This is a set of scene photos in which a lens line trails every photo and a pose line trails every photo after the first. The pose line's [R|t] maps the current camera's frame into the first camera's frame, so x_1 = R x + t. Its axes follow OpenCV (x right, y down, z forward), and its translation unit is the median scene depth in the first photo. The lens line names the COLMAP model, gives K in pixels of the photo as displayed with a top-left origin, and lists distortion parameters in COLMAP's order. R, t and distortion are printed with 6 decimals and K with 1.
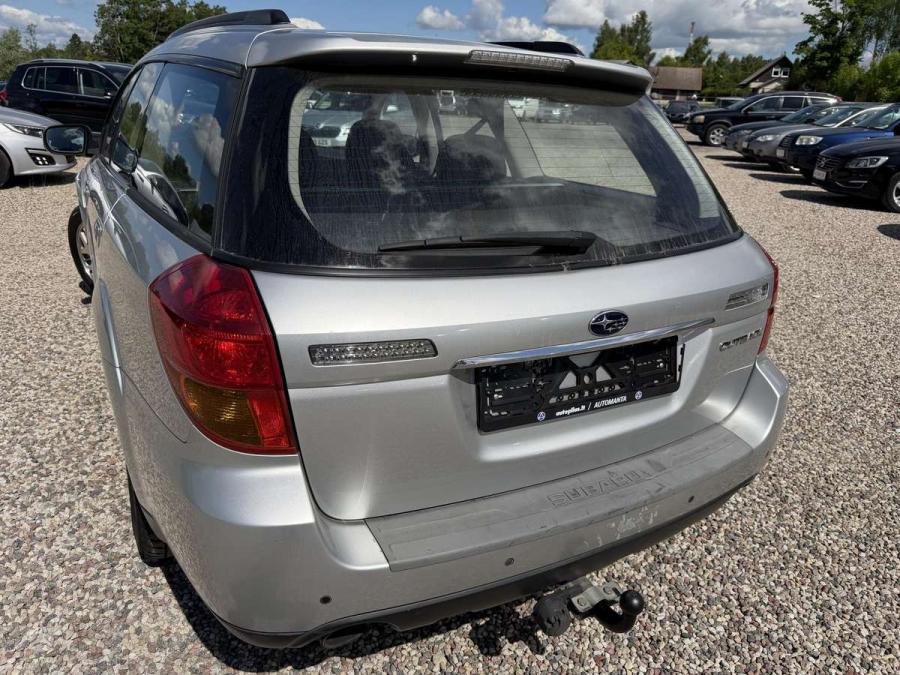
lens RADIAL K [[643.6, 0, 450.0], [0, 643.6, 332.1], [0, 0, 1]] dist [0.003606, -0.010161]
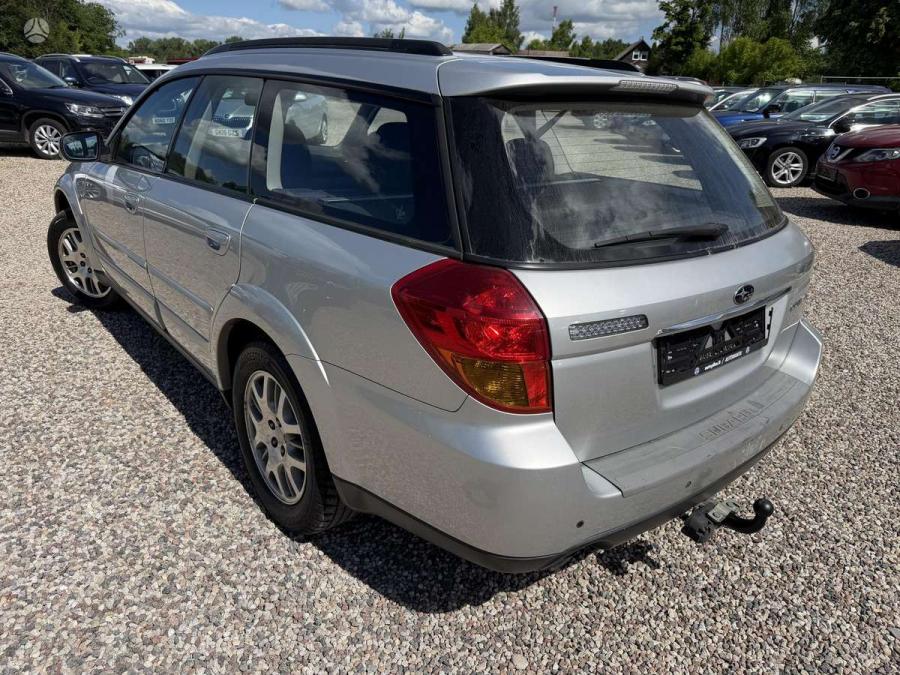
lens RADIAL K [[643.6, 0, 445.7], [0, 643.6, 331.7], [0, 0, 1]] dist [0.003606, -0.010161]
pose [[0.983824, -0.070264, 0.164783, -0.397363], [0.066557, 0.997392, 0.027920, -0.010664], [-0.166315, -0.016501, 0.985935, -0.125737]]
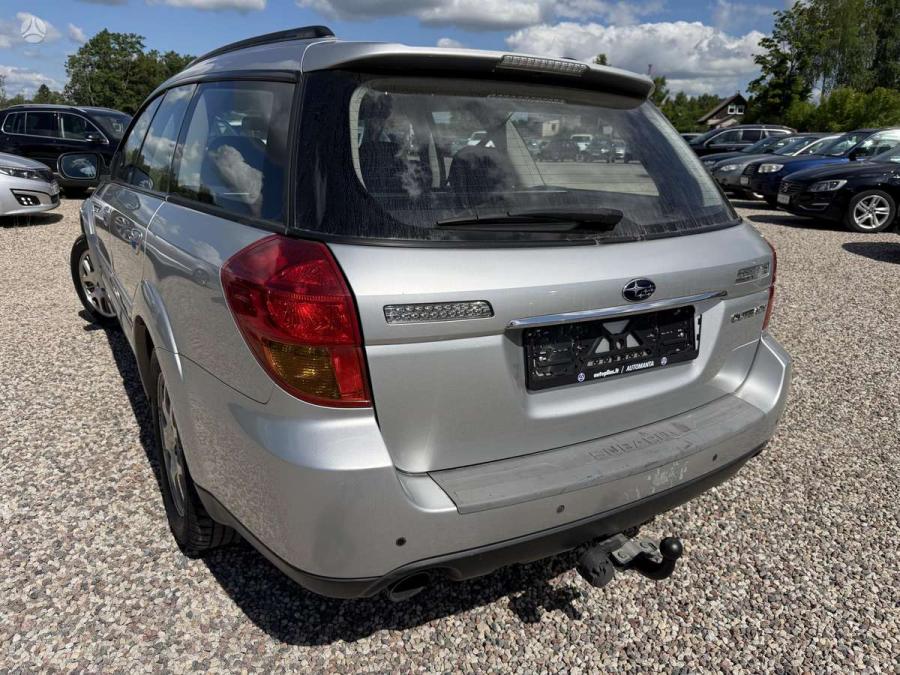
lens RADIAL K [[643.6, 0, 447.8], [0, 643.6, 329.7], [0, 0, 1]] dist [0.003606, -0.010161]
pose [[0.998859, -0.029671, 0.037422, -0.089832], [0.031953, 0.997570, -0.061913, 0.080175], [-0.035494, 0.063039, 0.997380, -0.065495]]
